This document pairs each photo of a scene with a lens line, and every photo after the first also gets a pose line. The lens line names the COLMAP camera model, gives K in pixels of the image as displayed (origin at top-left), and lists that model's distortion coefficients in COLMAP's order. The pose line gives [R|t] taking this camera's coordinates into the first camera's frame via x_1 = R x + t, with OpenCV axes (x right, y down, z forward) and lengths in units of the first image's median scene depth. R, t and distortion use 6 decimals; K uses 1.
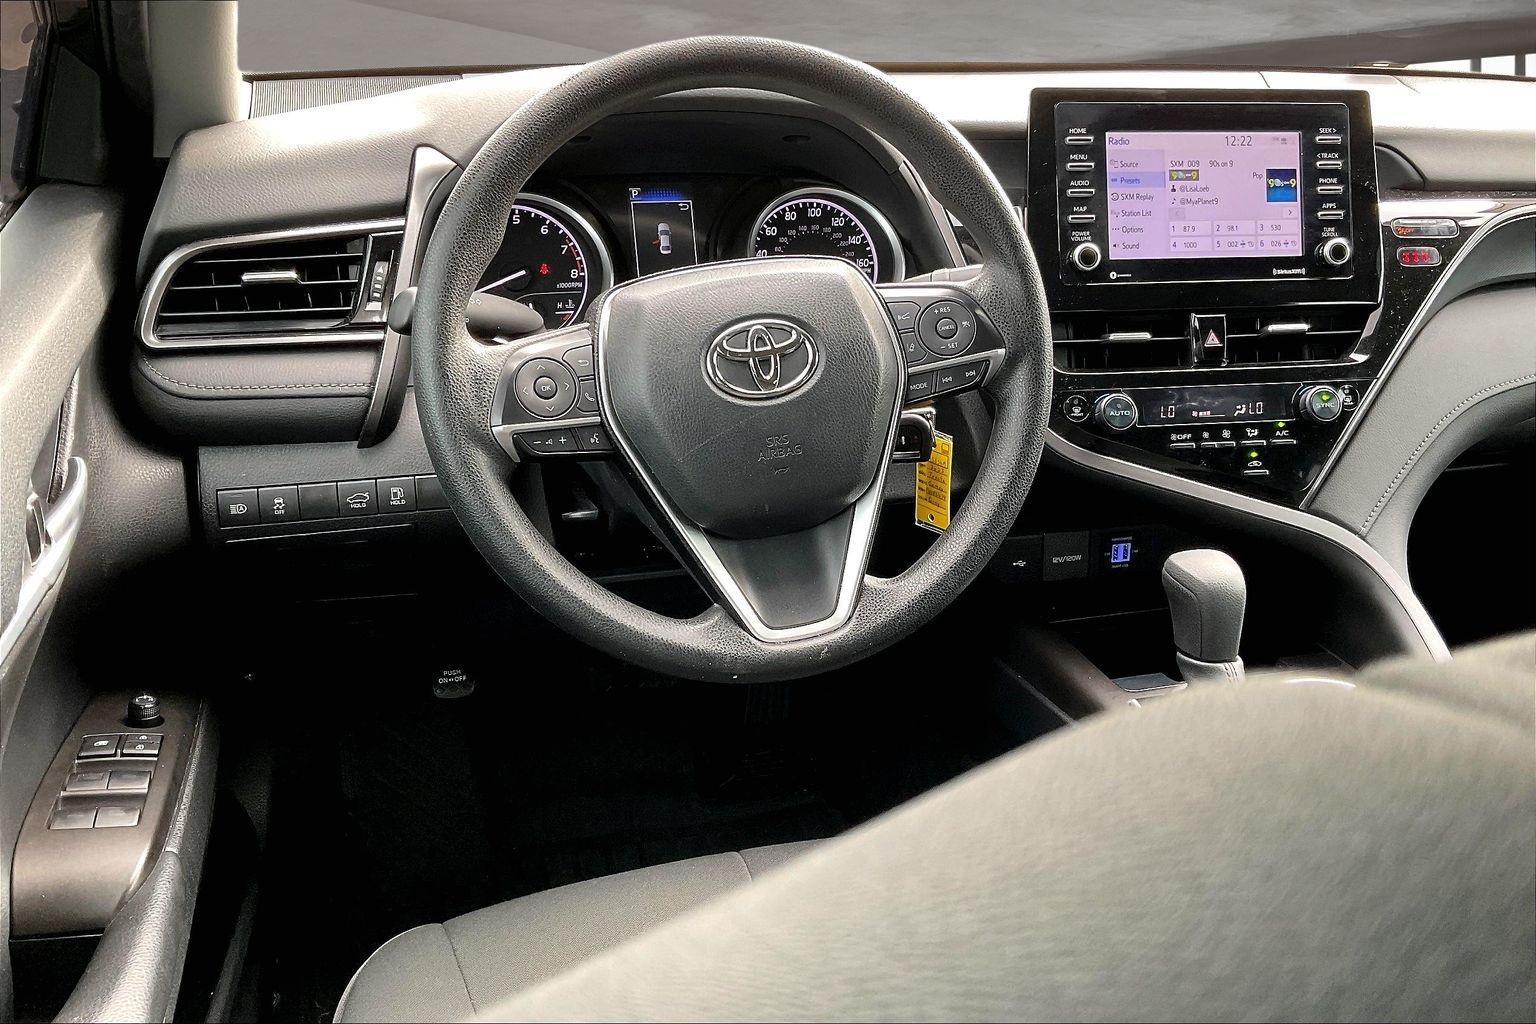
lens RADIAL K [[1372.5, 0, 848.7], [0, 1372.5, 492.6], [0, 0, 1]] dist [0.078329, -0.063487]
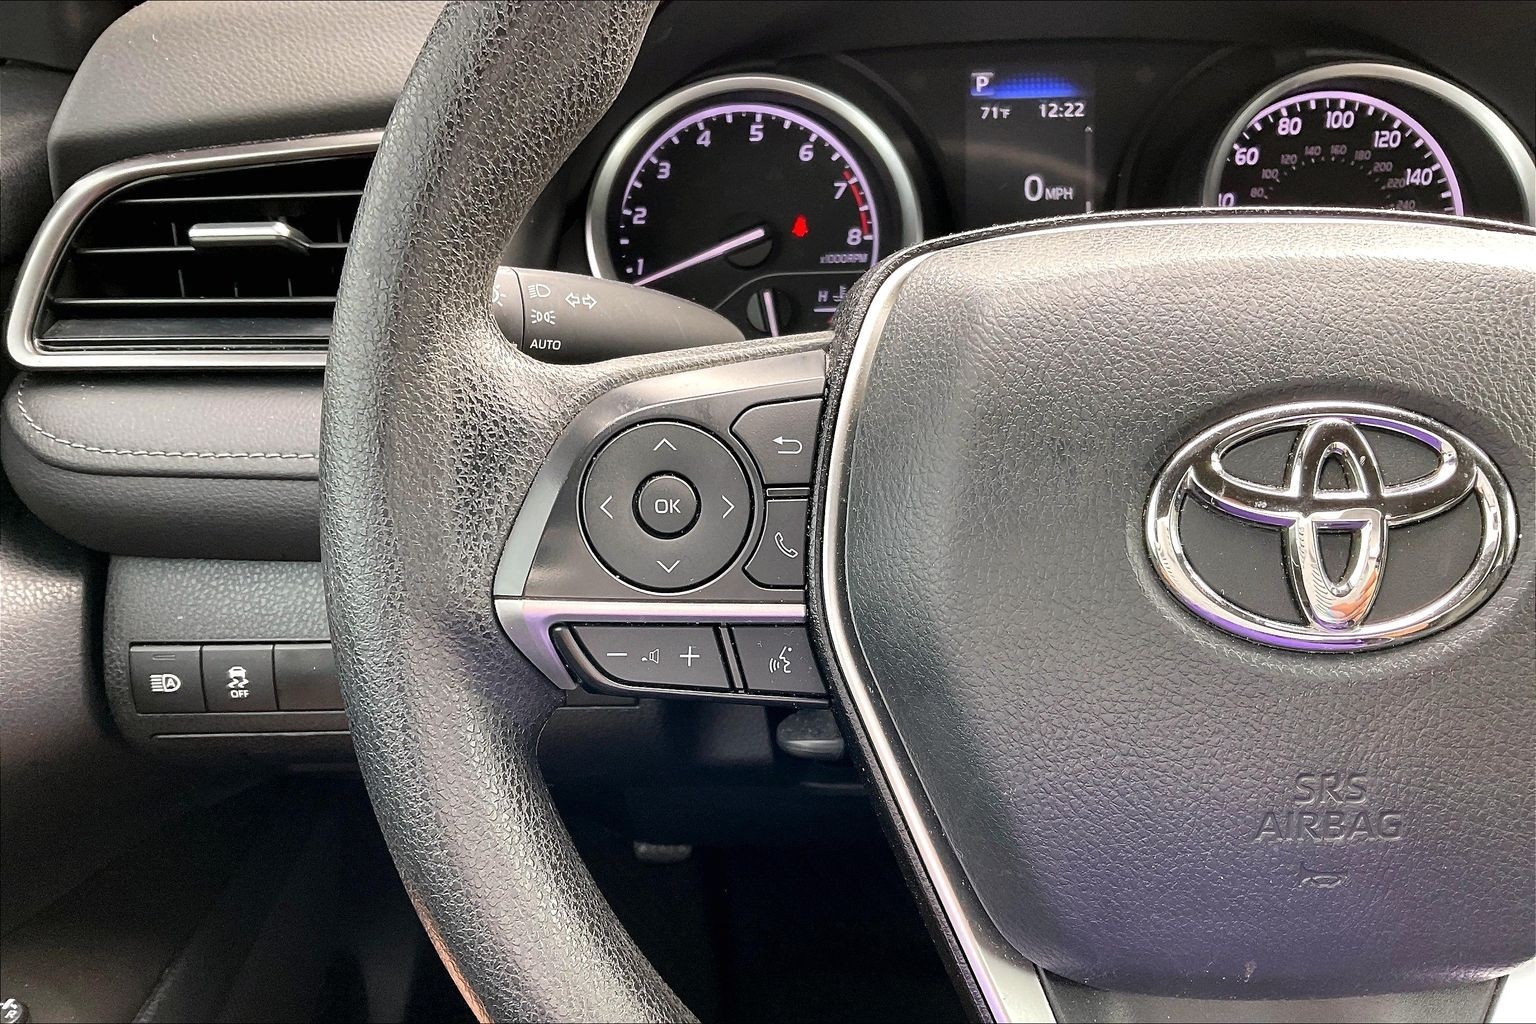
lens RADIAL K [[1261.8, 0, 768.9], [0, 1261.8, 504.9], [0, 0, 1]] dist [0.094708, -0.191988]
pose [[0.949854, 0.085572, -0.300757, -0.073992], [-0.069310, 0.995517, 0.064352, -0.084571], [0.304916, -0.040280, 0.951527, 0.519222]]
